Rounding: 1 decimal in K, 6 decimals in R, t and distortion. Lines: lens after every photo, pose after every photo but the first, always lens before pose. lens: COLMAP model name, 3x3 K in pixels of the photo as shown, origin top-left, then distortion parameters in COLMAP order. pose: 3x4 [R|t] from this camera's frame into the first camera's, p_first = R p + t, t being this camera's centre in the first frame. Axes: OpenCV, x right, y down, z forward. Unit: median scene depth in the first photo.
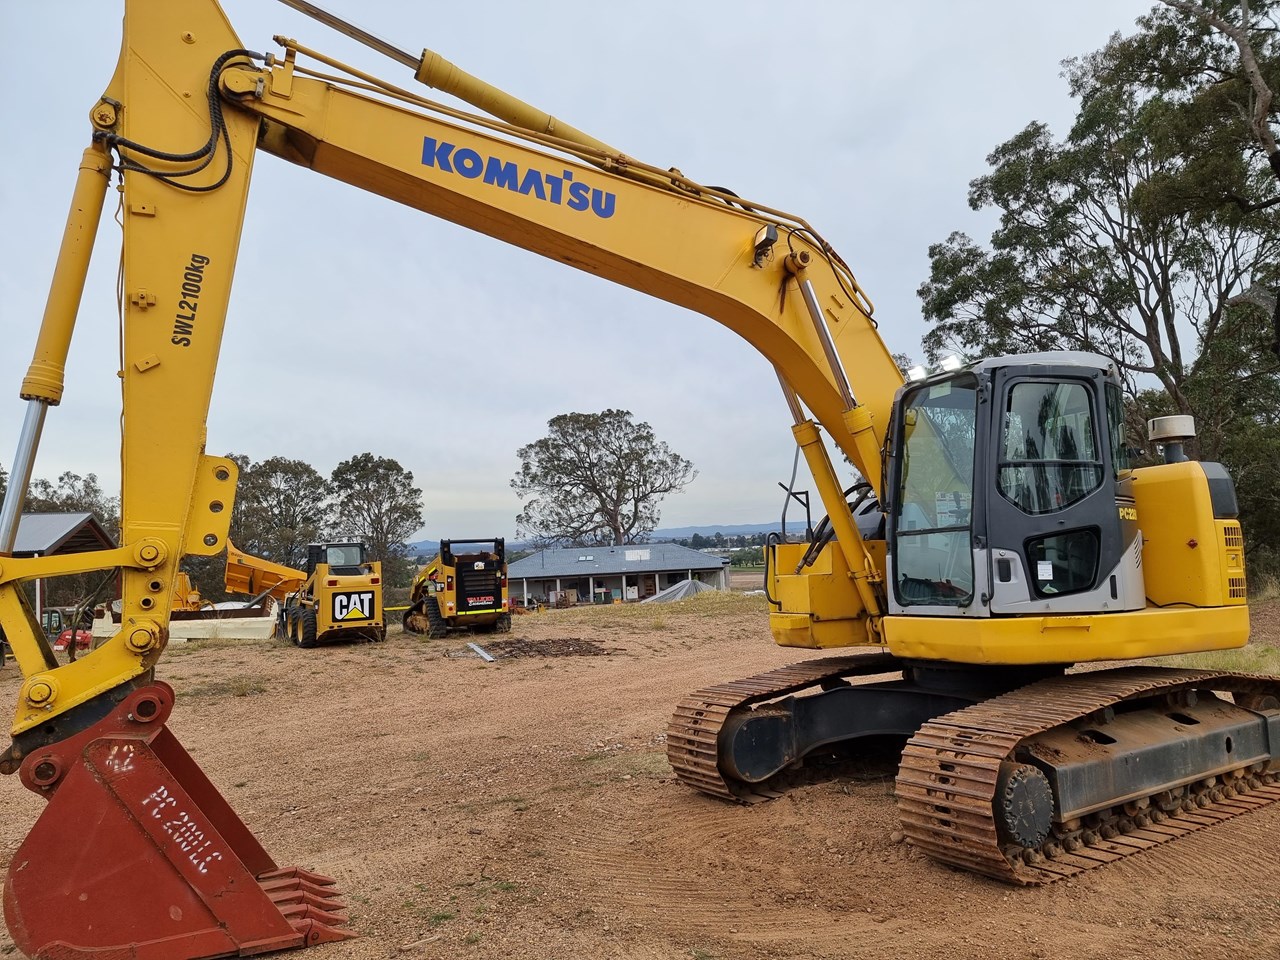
lens RADIAL K [[848.3, 0, 614.7], [0, 848.3, 492.4], [0, 0, 1]] dist [0.068632, -0.047130]
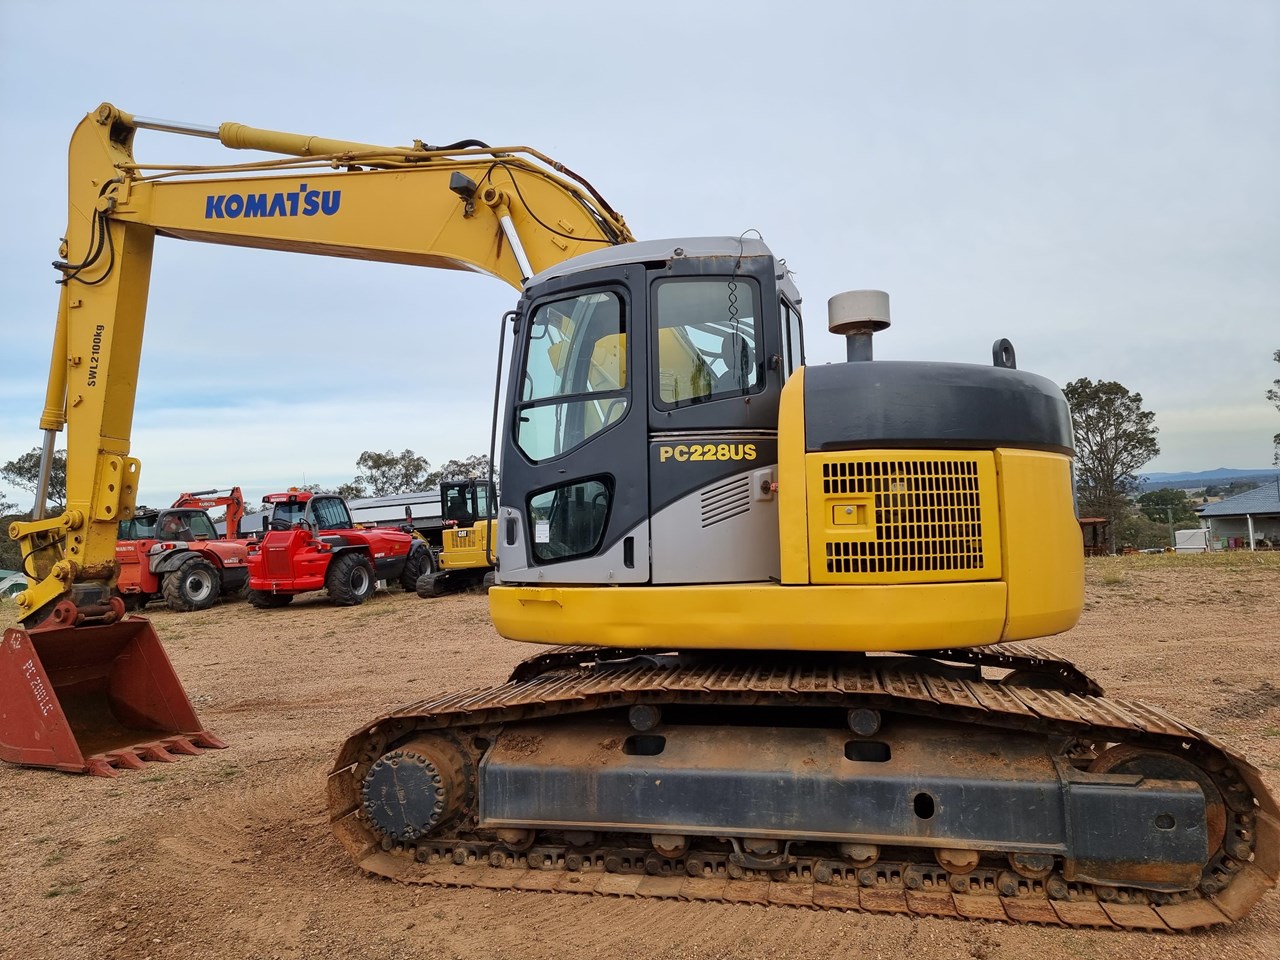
lens RADIAL K [[842.0, 0, 648.6], [0, 842.0, 476.2], [0, 0, 1]] dist [0.073711, -0.057304]
pose [[0.719276, -0.036372, -0.693772, 1.082556], [0.075217, 0.996835, 0.025722, 0.023581], [0.690641, -0.070685, 0.719735, 0.468749]]
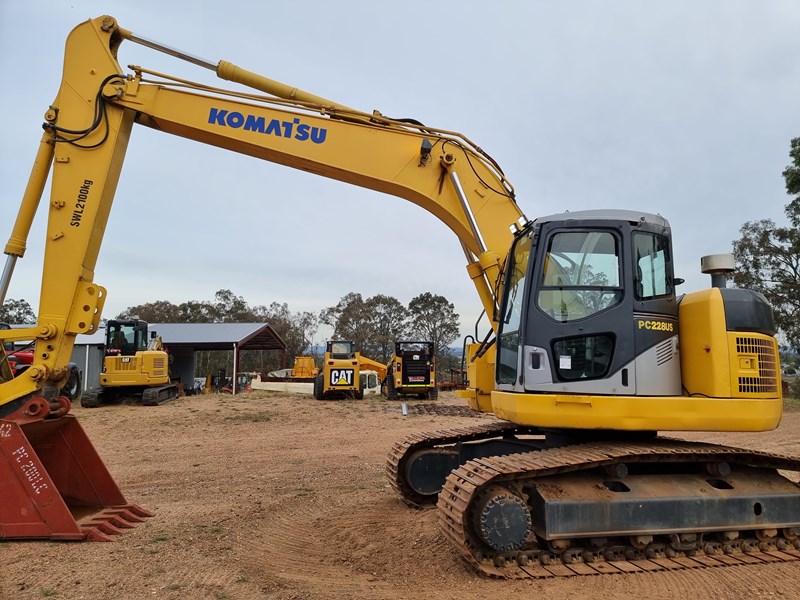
lens RADIAL K [[526.3, 0, 405.4], [0, 526.3, 297.6], [0, 0, 1]] dist [0.073711, -0.057304]
pose [[0.946307, 0.006845, -0.323198, 0.507446], [-0.018740, 0.999256, -0.033707, 0.016807], [0.322727, 0.037954, 0.945731, 0.073495]]
